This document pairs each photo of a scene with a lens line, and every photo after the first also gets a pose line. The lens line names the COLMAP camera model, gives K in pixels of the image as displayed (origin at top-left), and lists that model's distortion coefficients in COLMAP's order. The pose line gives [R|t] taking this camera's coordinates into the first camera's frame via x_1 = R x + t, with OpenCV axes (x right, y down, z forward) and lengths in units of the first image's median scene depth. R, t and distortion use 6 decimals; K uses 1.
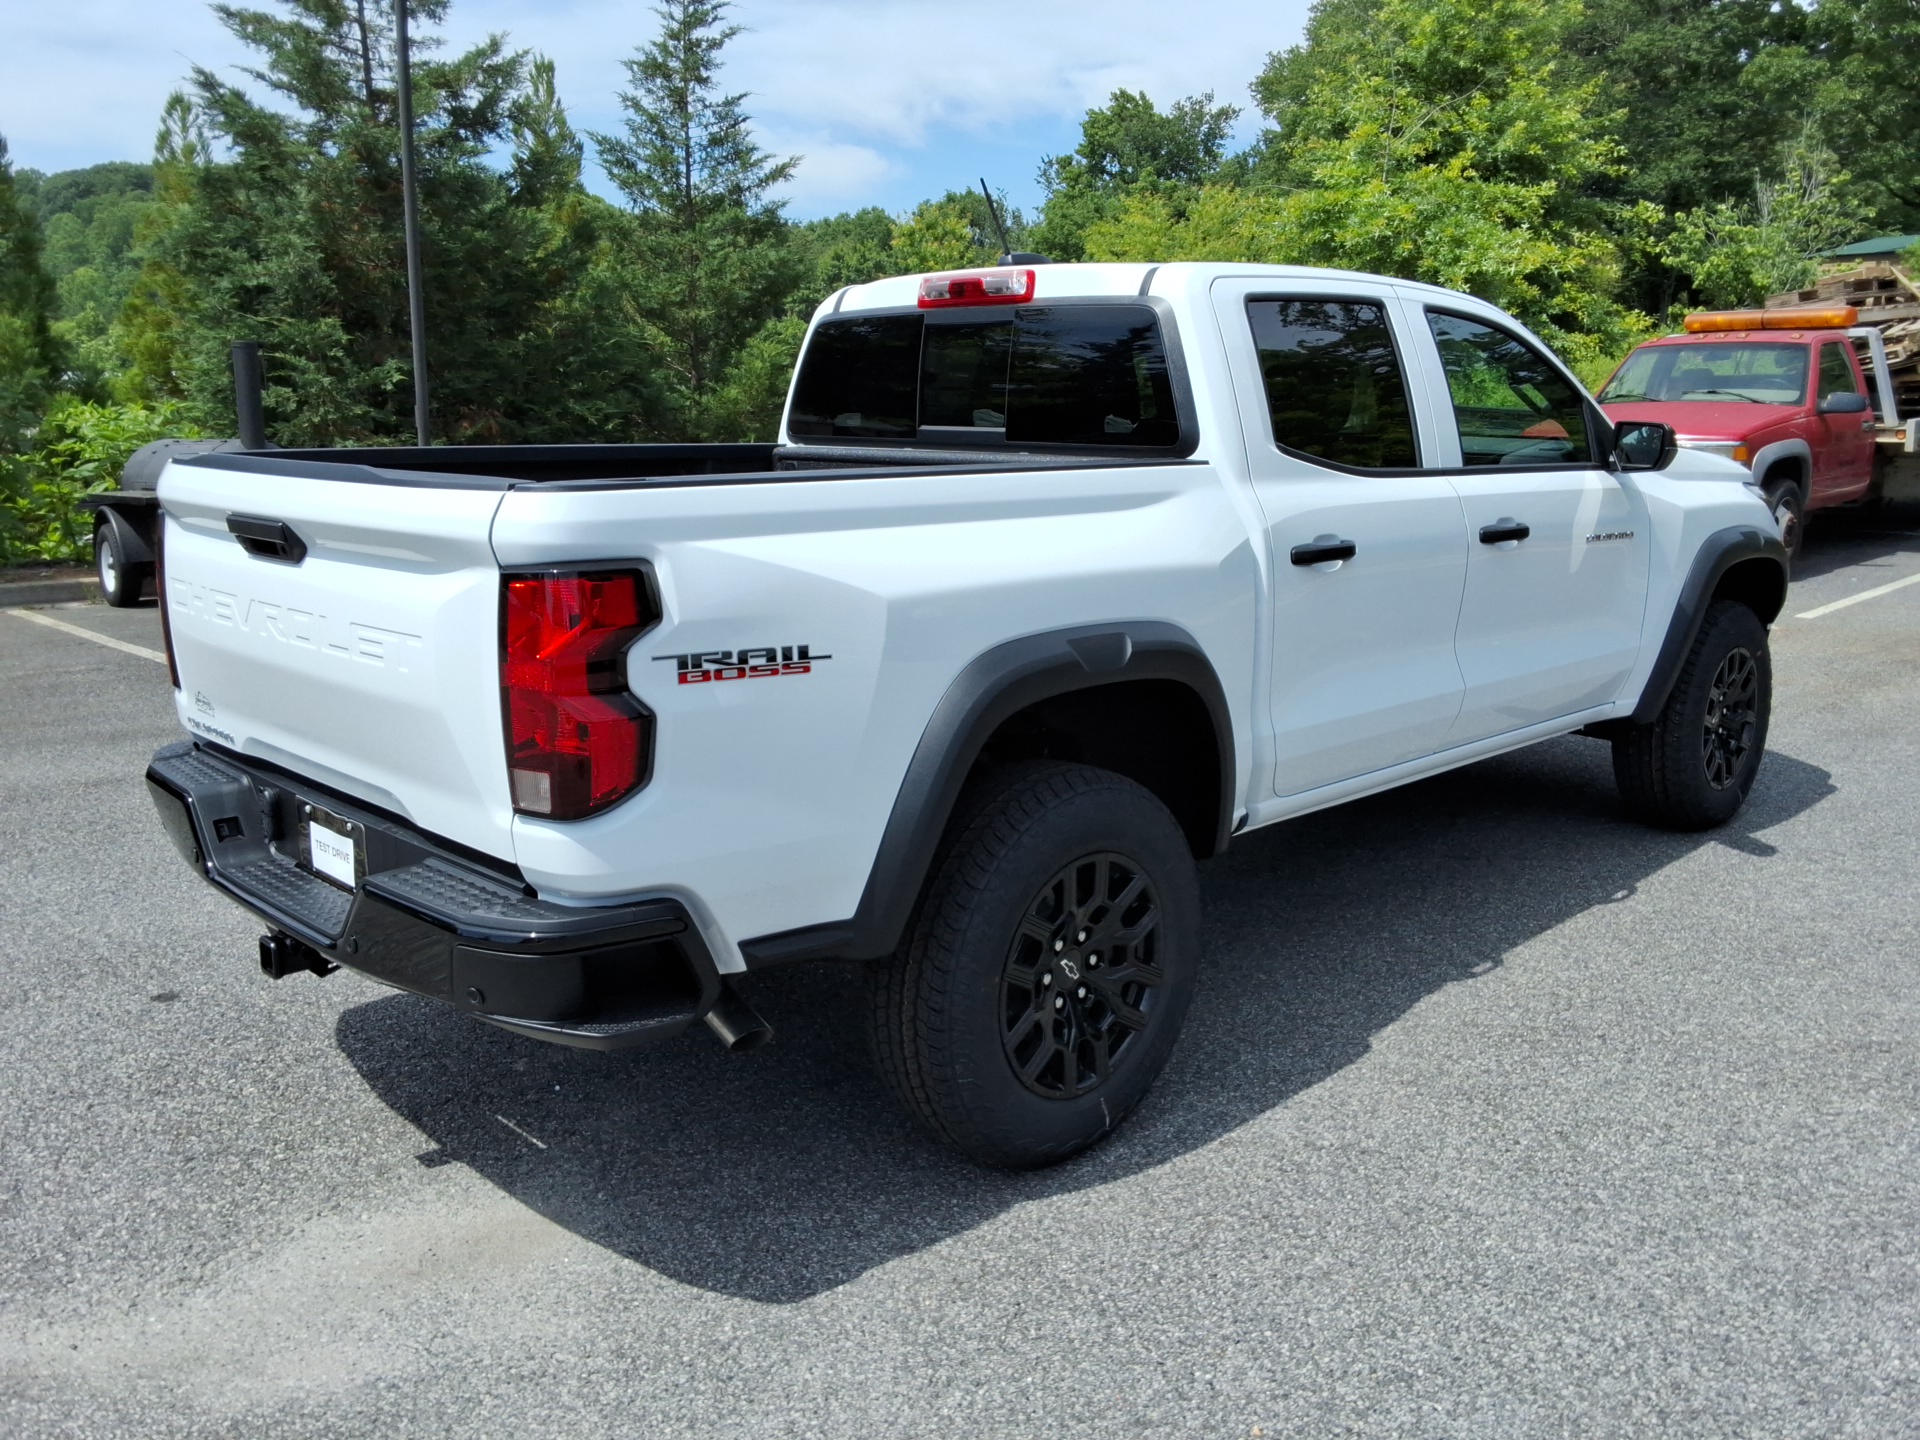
lens RADIAL K [[1543.9, 0, 982.6], [0, 1543.9, 720.1], [0, 0, 1]] dist [0.101977, -0.148049]
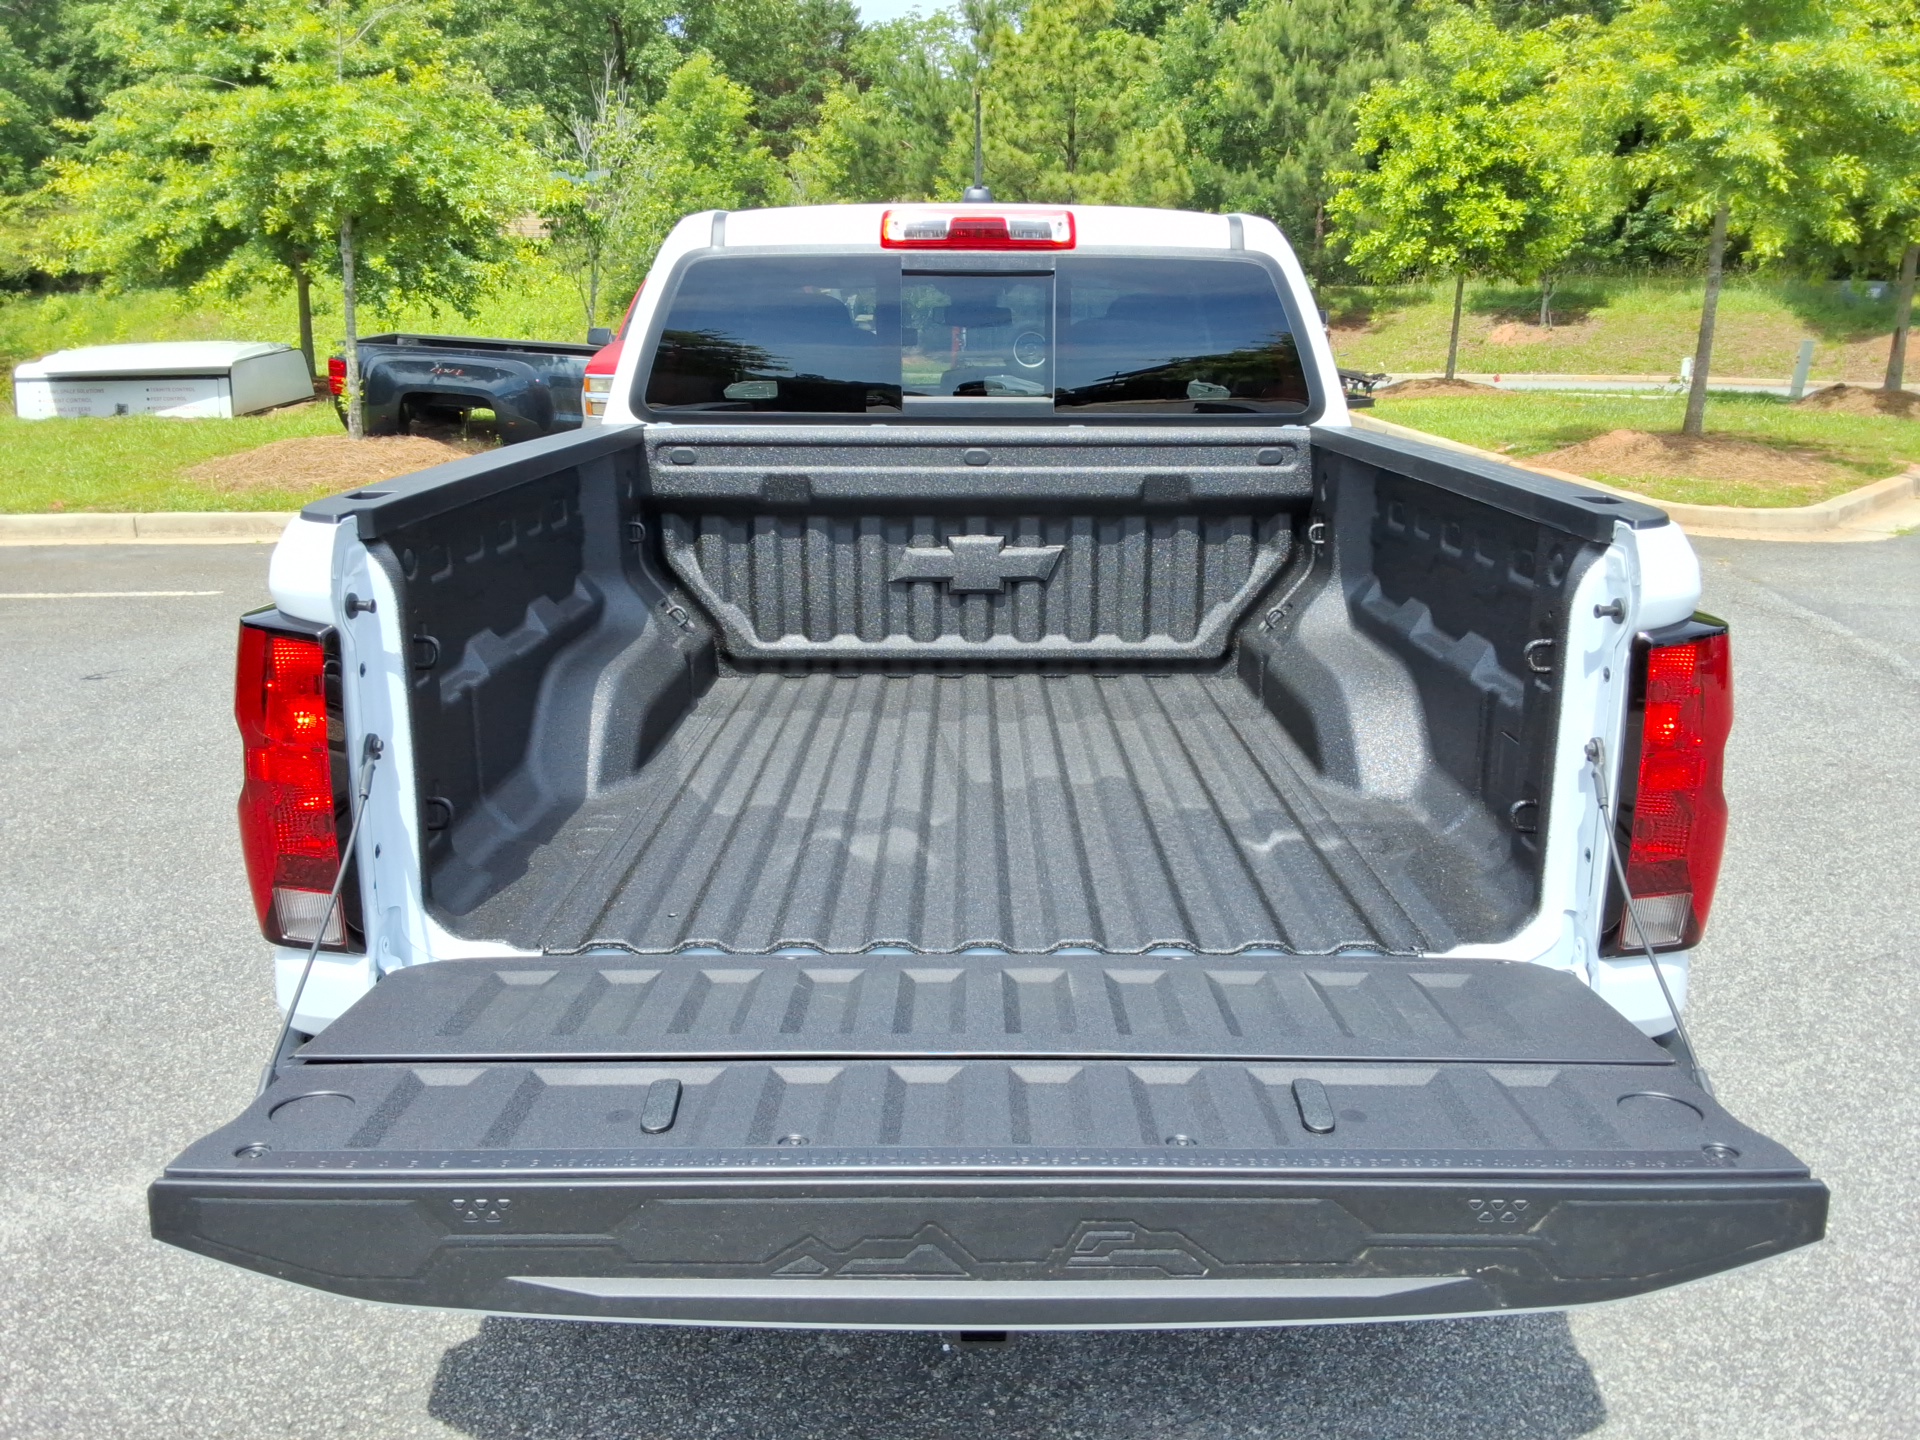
lens RADIAL K [[1543.9, 0, 968.9], [0, 1543.9, 717.4], [0, 0, 1]] dist [0.101977, -0.148049]
pose [[0.707394, -0.176548, 0.684416, -0.643503], [0.145013, 0.983956, 0.103934, -0.112009], [-0.691784, 0.025727, 0.721646, 0.423269]]
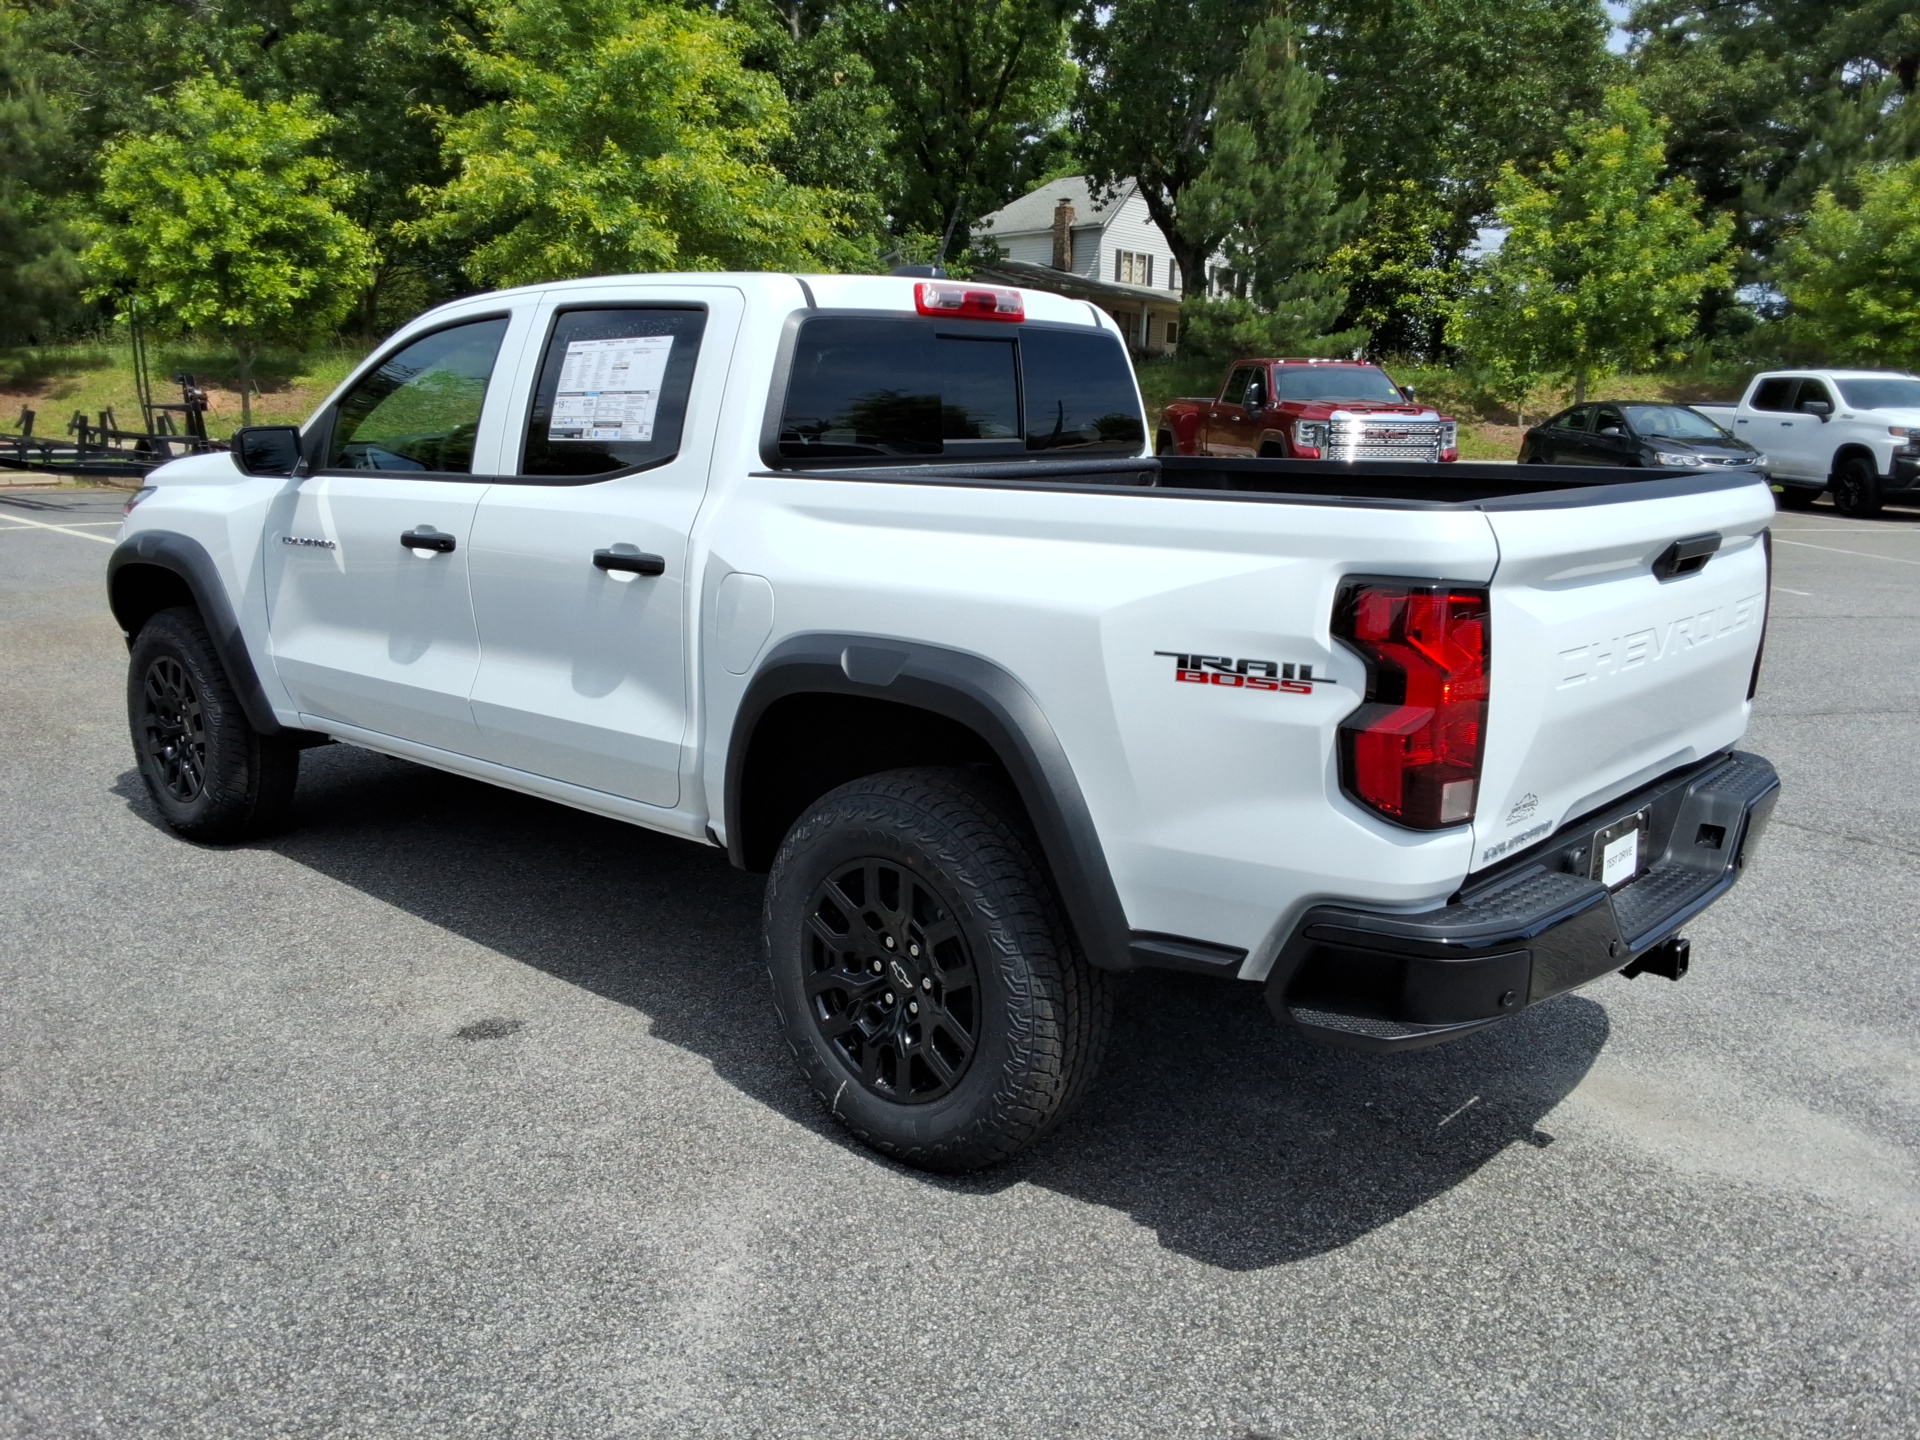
lens RADIAL K [[1543.9, 0, 979.8], [0, 1543.9, 716.0], [0, 0, 1]] dist [0.101977, -0.148049]
pose [[-0.061111, -0.205091, 0.976833, -1.079044], [0.198247, 0.956670, 0.213260, -0.242500], [-0.978245, 0.206687, -0.017804, 1.102887]]
